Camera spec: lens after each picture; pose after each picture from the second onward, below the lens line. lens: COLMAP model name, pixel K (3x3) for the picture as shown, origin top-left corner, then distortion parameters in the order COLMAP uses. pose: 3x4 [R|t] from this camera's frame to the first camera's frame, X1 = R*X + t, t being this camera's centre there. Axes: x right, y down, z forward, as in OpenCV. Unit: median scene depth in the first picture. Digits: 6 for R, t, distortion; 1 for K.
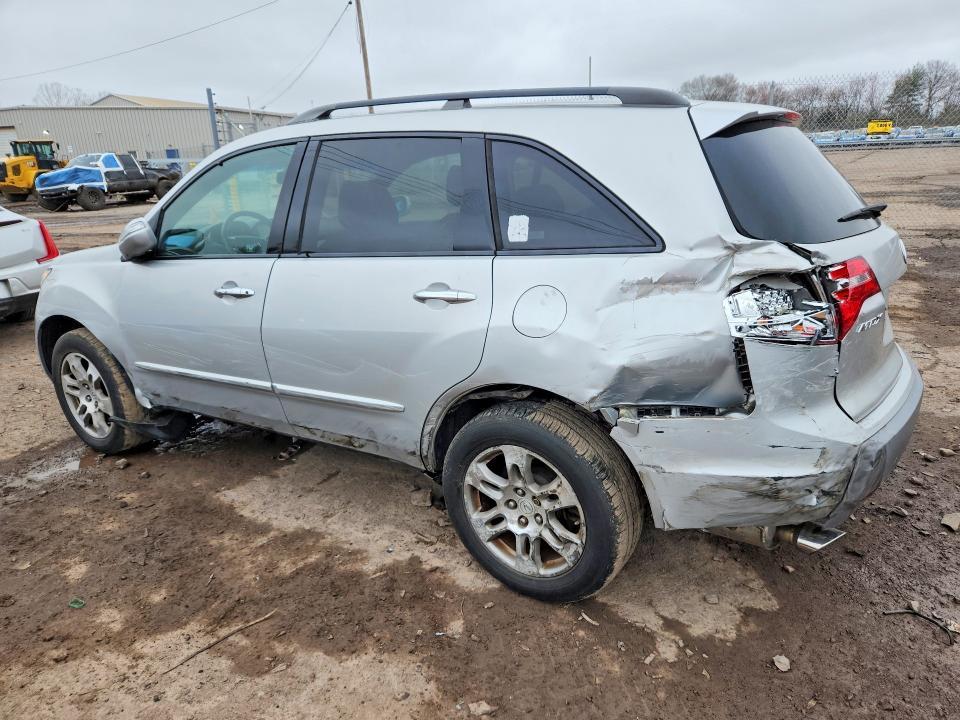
lens RADIAL K [[662.5, 0, 483.4], [0, 662.5, 362.3], [0, 0, 1]] dist [0.044377, -0.035182]
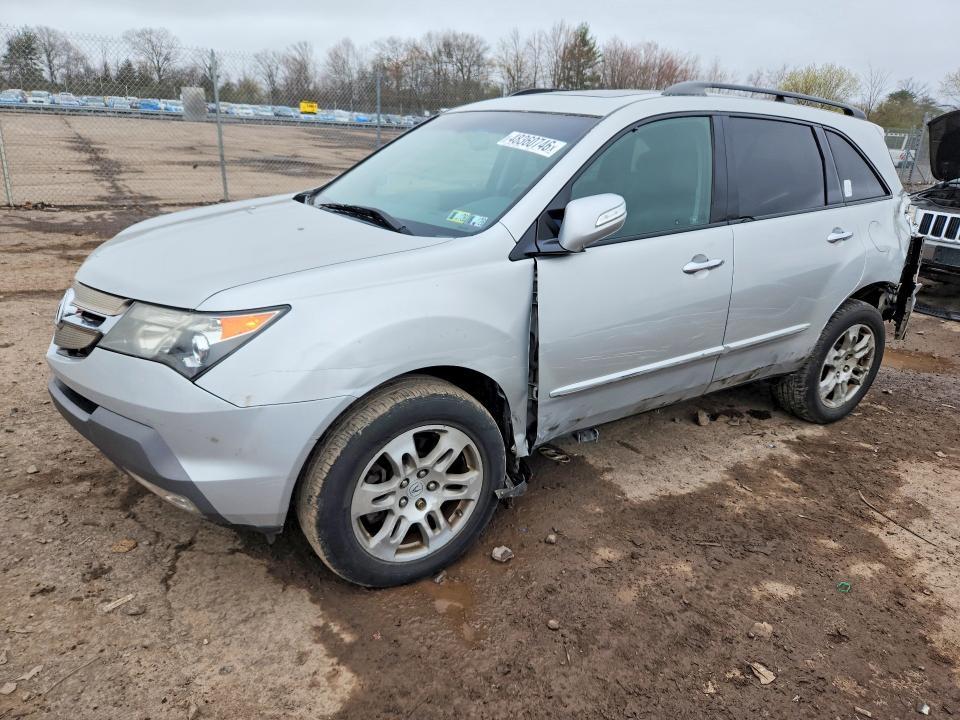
lens RADIAL K [[662.5, 0, 481.9], [0, 662.5, 358.3], [0, 0, 1]] dist [0.044377, -0.035182]
pose [[0.400848, -0.244202, 0.882999, -1.490789], [0.209054, 0.962773, 0.171362, -0.221887], [-0.891974, 0.115904, 0.436977, 0.938043]]
